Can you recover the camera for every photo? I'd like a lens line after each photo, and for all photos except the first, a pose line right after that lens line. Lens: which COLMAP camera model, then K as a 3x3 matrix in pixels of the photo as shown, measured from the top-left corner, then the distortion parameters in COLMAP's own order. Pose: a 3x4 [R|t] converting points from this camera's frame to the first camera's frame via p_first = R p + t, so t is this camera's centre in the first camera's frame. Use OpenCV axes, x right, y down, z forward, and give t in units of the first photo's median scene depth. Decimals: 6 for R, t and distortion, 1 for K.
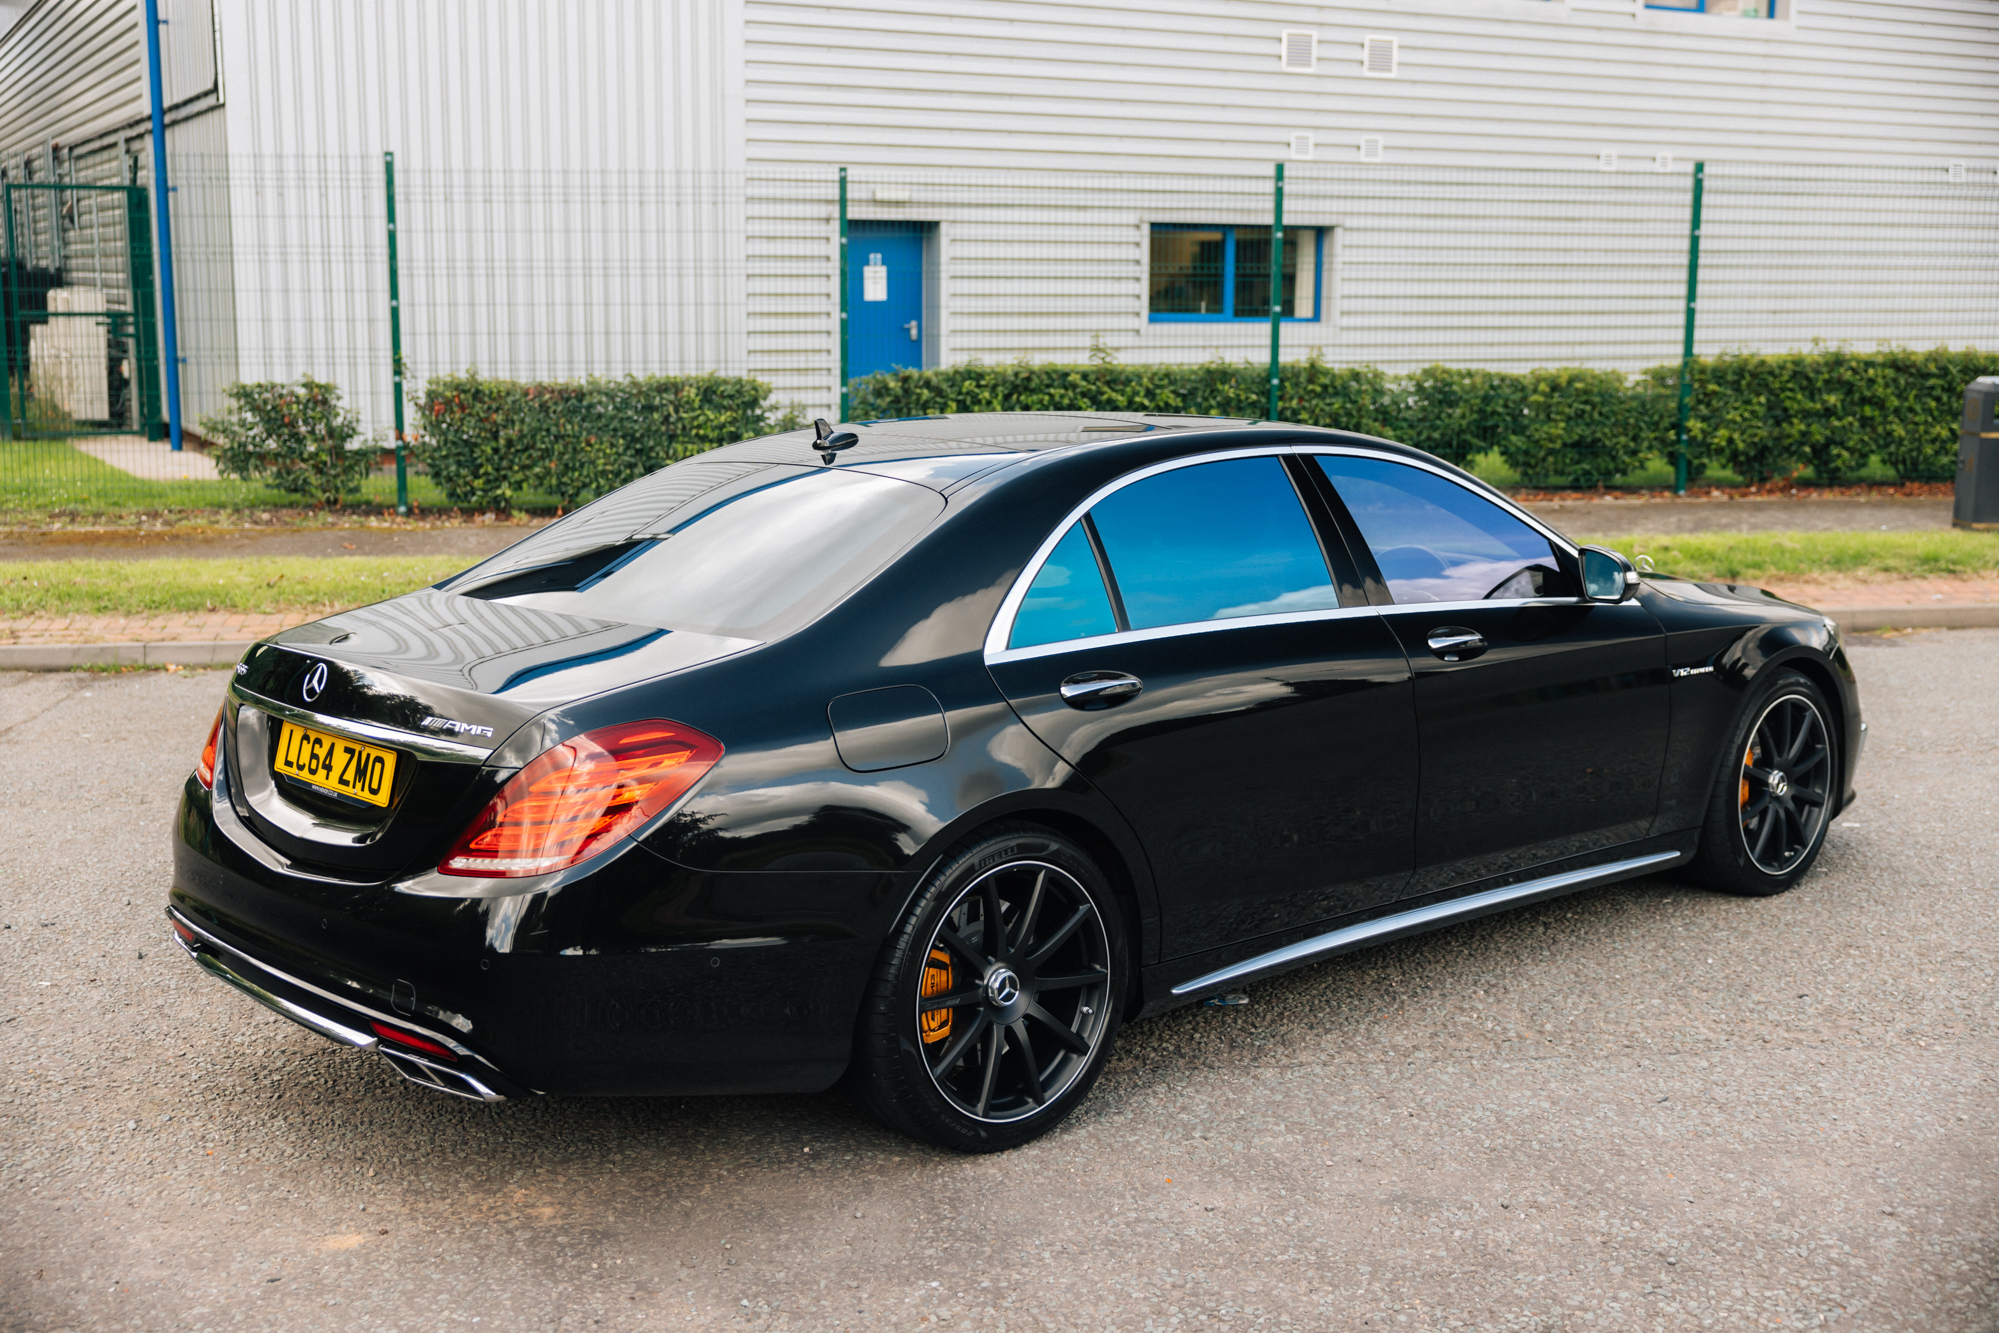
lens RADIAL K [[2218.8, 0, 997.6], [0, 2218.8, 665.5], [0, 0, 1]] dist [-0.013773, -0.010009]
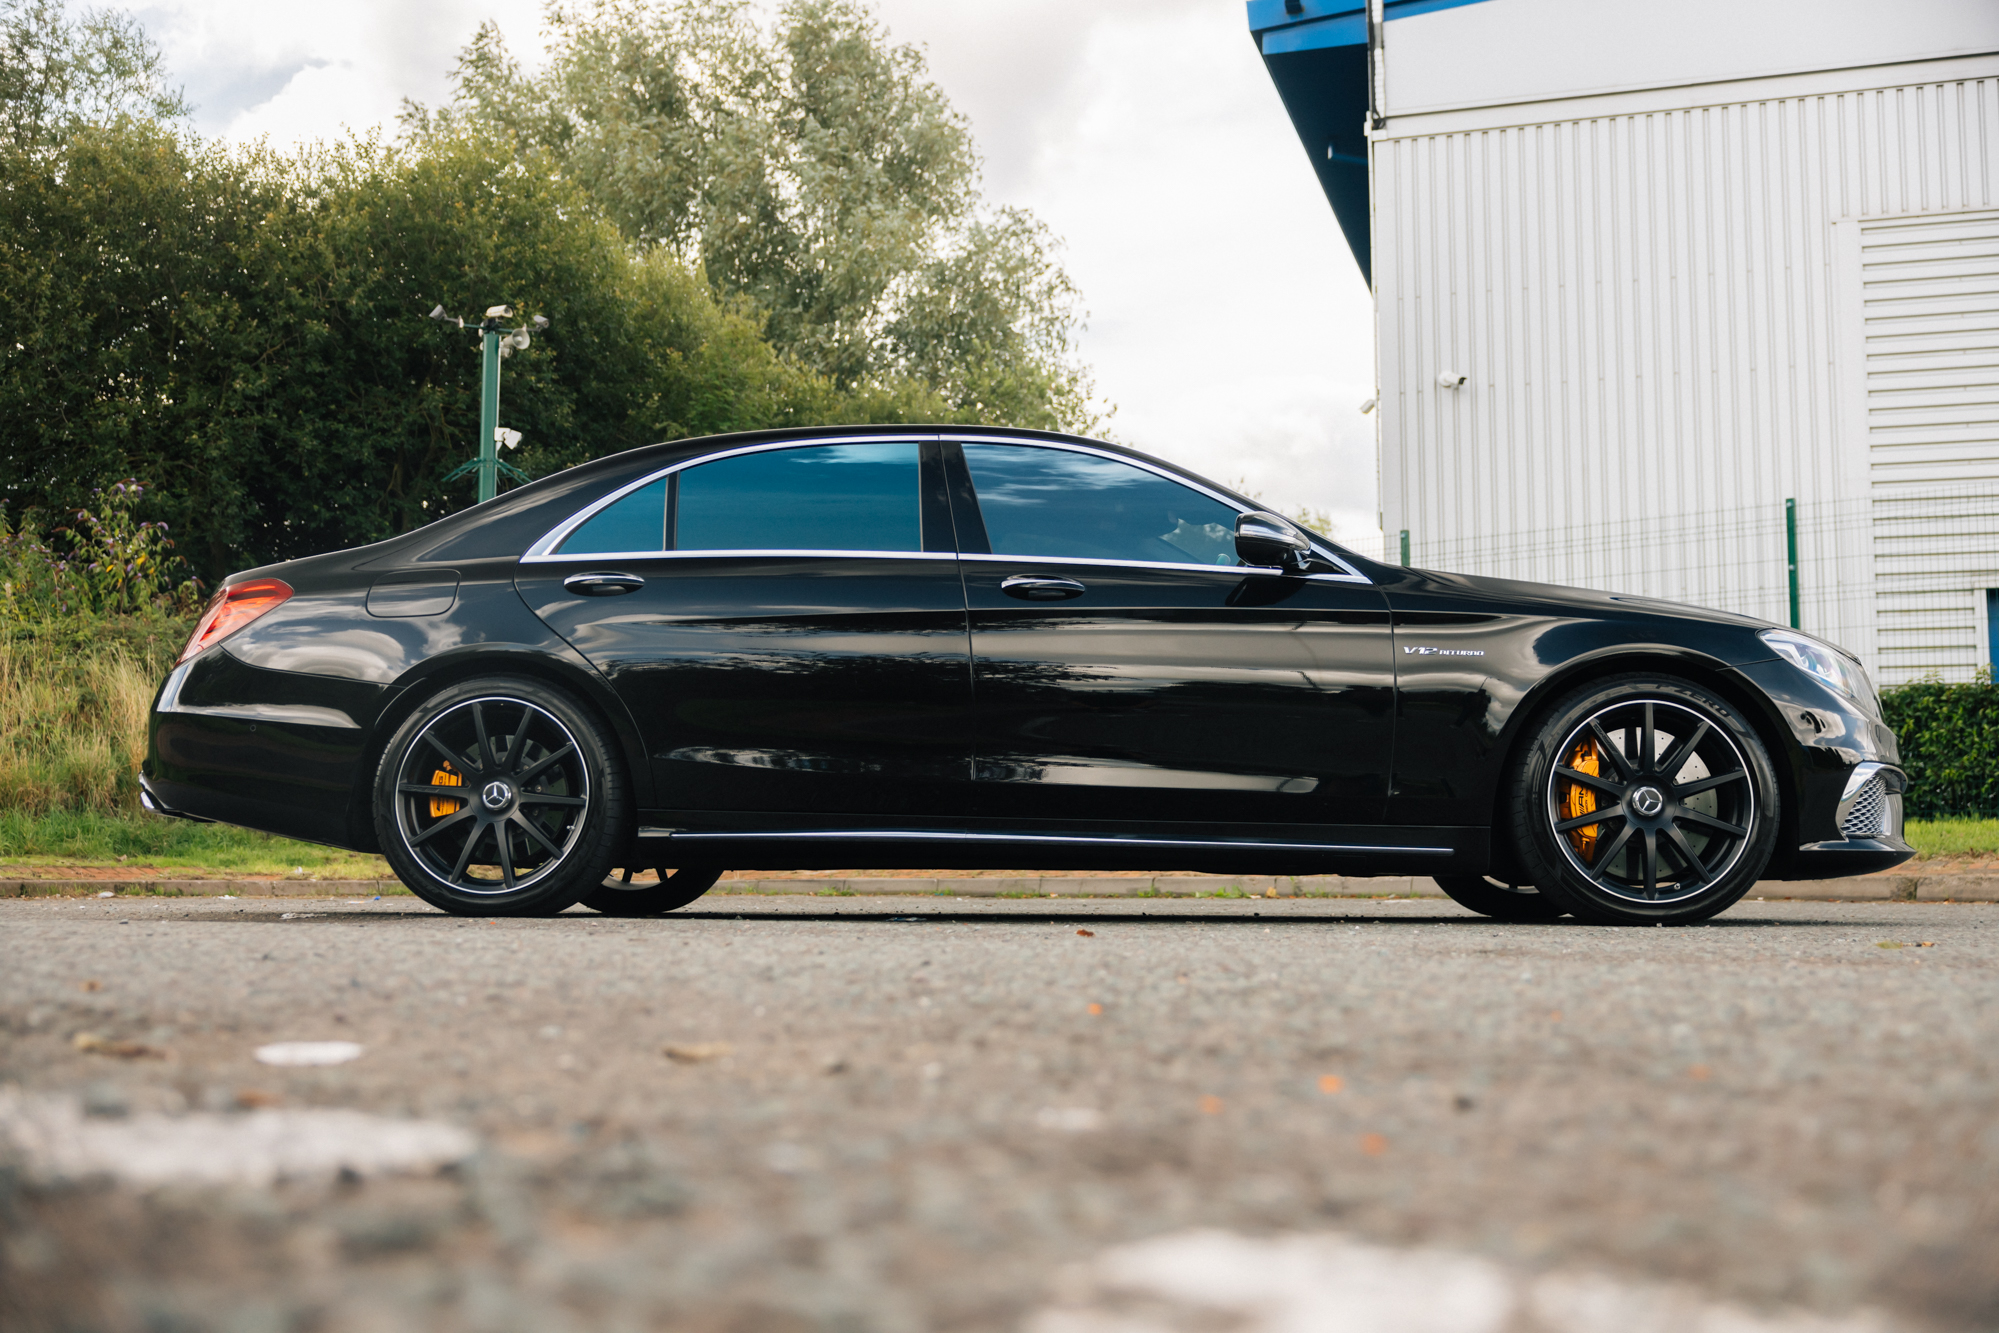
lens RADIAL K [[2057.9, 0, 999.6], [0, 2057.9, 674.2], [0, 0, 1]] dist [0.008498, -0.020448]
pose [[0.706538, -0.063222, -0.704845, 0.325664], [-0.113469, 0.972994, -0.201016, 0.085825], [0.698519, 0.222003, 0.680284, 0.102635]]
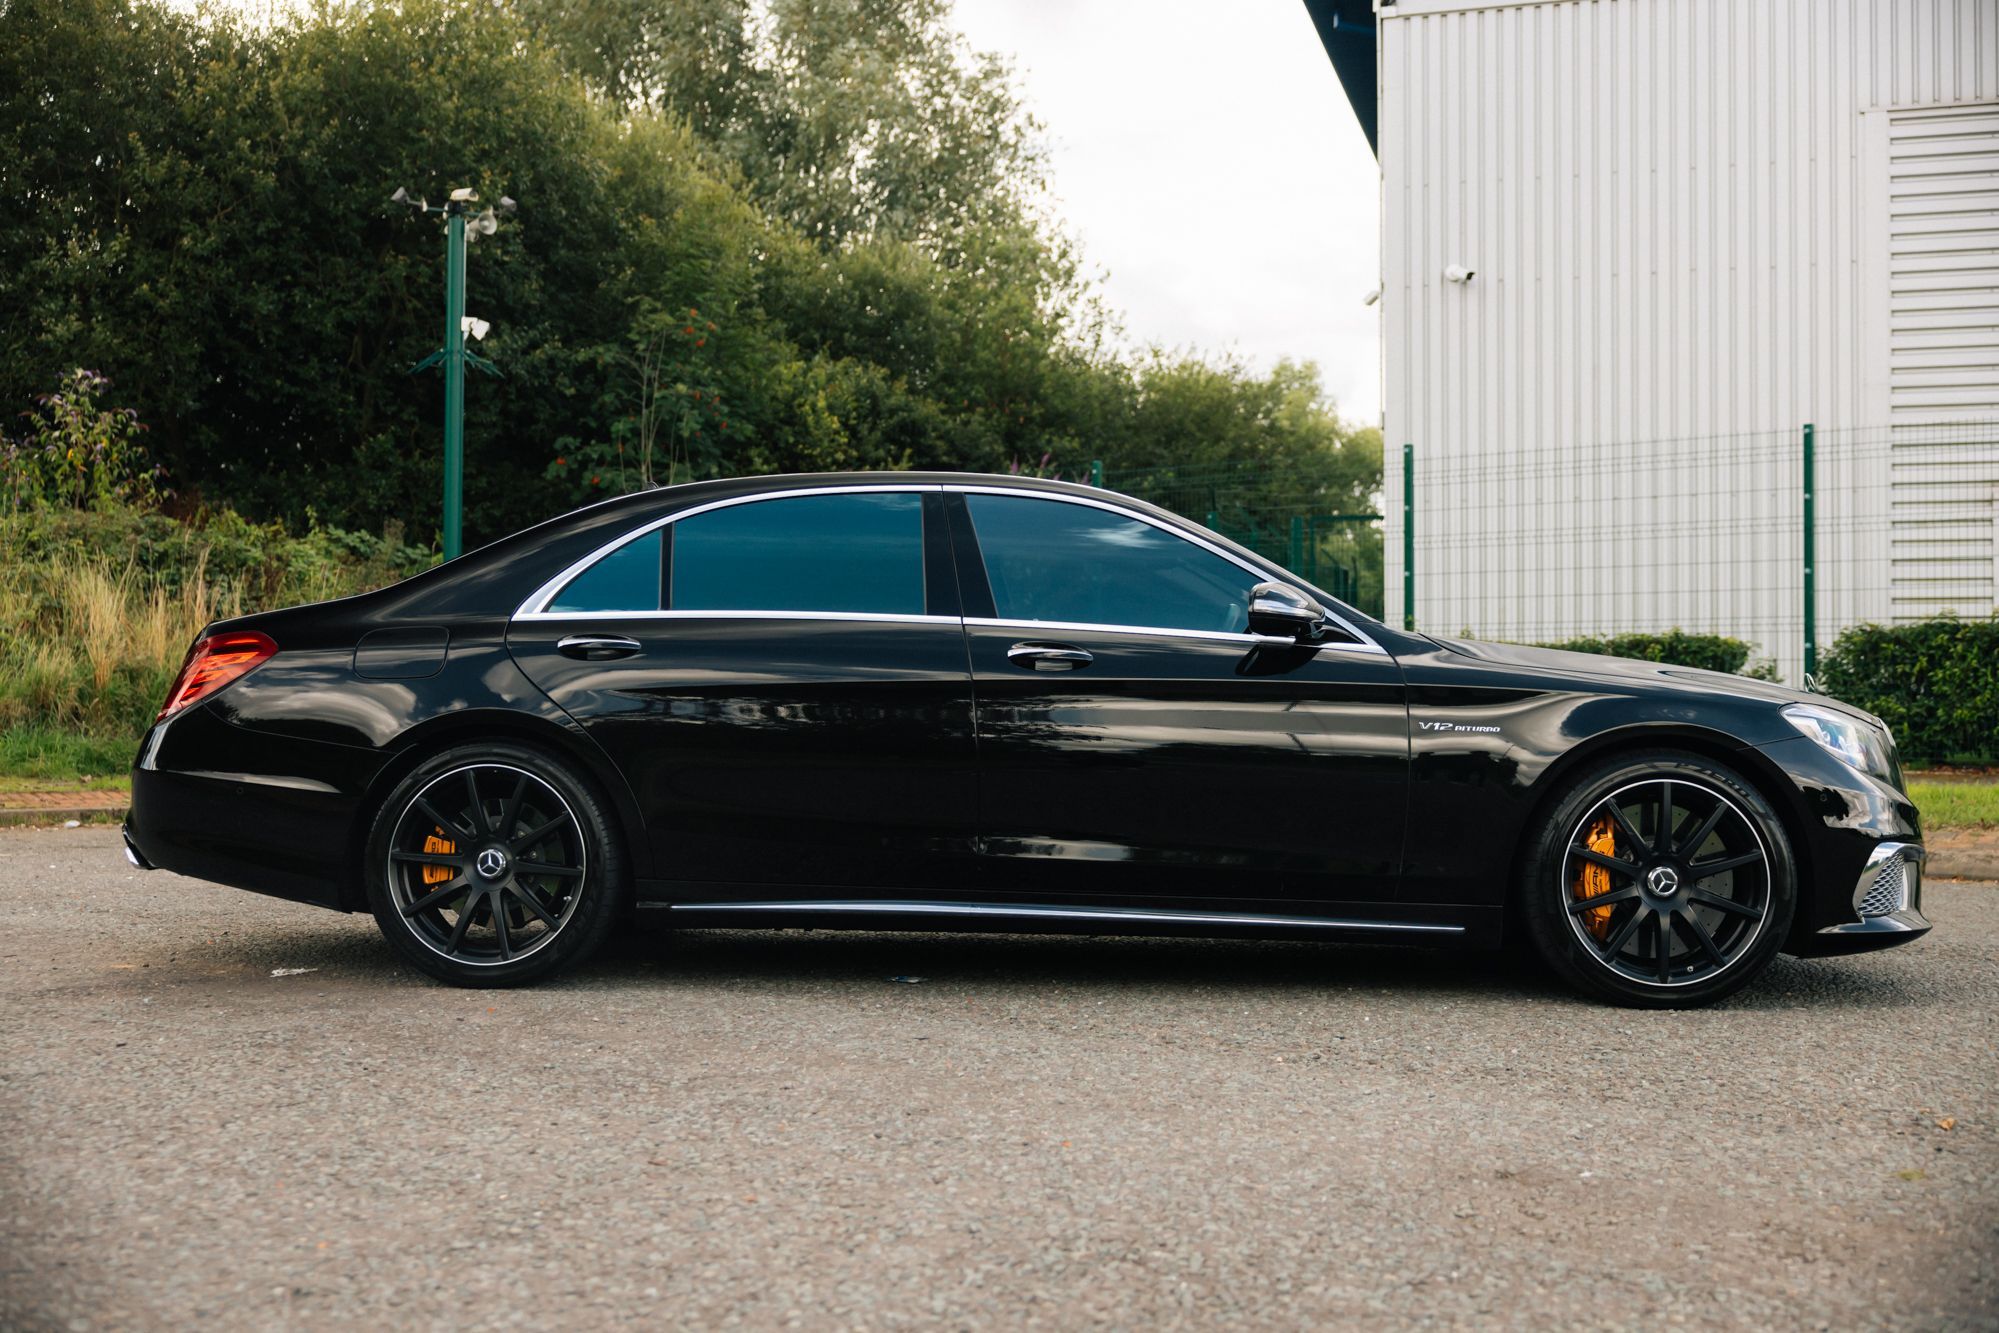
lens RADIAL K [[2125.8, 0, 996.3], [0, 2125.8, 668.1], [0, 0, 1]] dist [0.003389, -0.003399]
pose [[0.712280, -0.006885, -0.701862, 0.326125], [-0.116149, 0.985010, -0.127536, 0.046252], [0.692218, 0.172362, 0.700803, 0.089184]]
